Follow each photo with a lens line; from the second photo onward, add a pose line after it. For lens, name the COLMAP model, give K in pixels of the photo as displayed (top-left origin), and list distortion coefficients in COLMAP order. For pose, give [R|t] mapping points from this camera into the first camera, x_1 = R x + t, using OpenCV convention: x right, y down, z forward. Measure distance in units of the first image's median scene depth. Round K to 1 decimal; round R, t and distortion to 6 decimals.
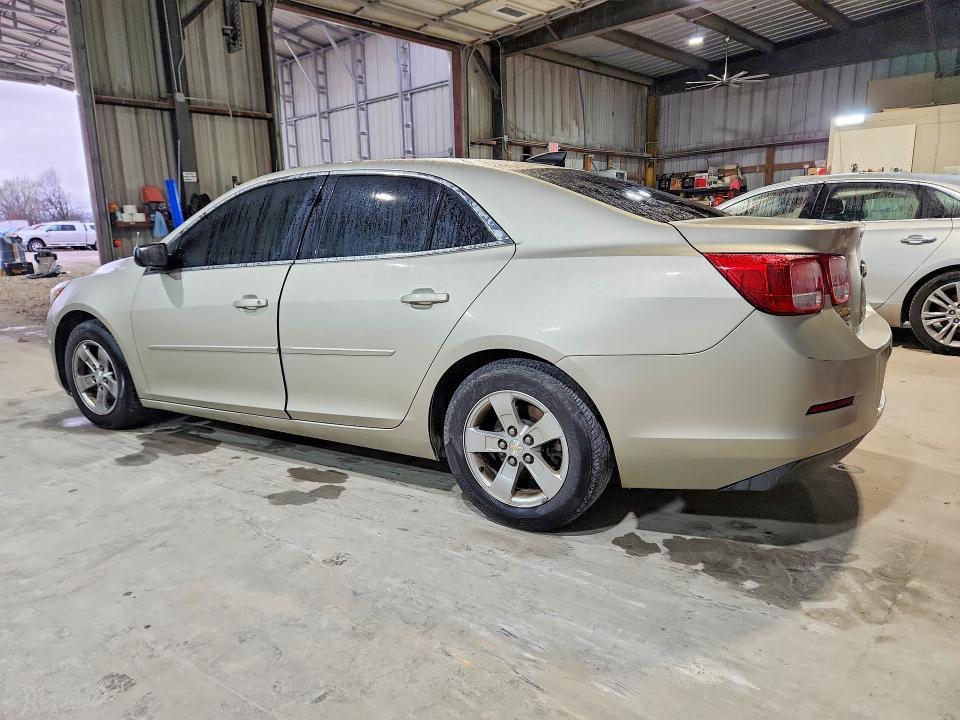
lens RADIAL K [[652.0, 0, 480.0], [0, 652.0, 360.0], [0, 0, 1]] dist [0.068337, -0.066245]
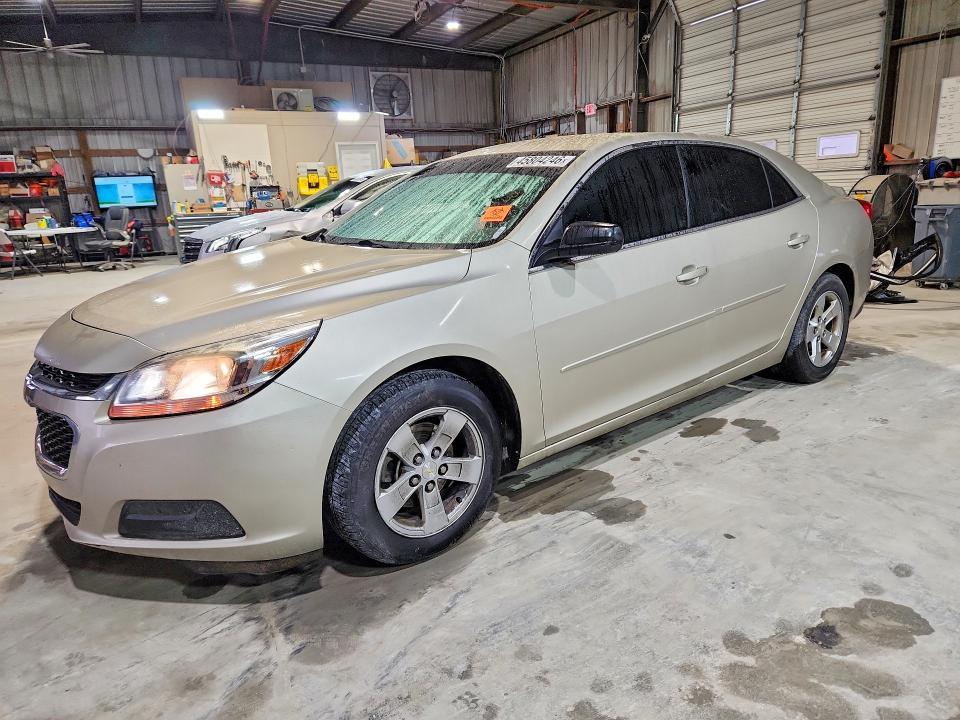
lens RADIAL K [[652.0, 0, 480.0], [0, 652.0, 360.0], [0, 0, 1]] dist [0.068337, -0.066245]
pose [[0.331078, -0.231339, 0.914806, -1.253113], [0.224761, 0.960911, 0.161655, -0.175189], [-0.916444, 0.152093, 0.370133, 0.869850]]
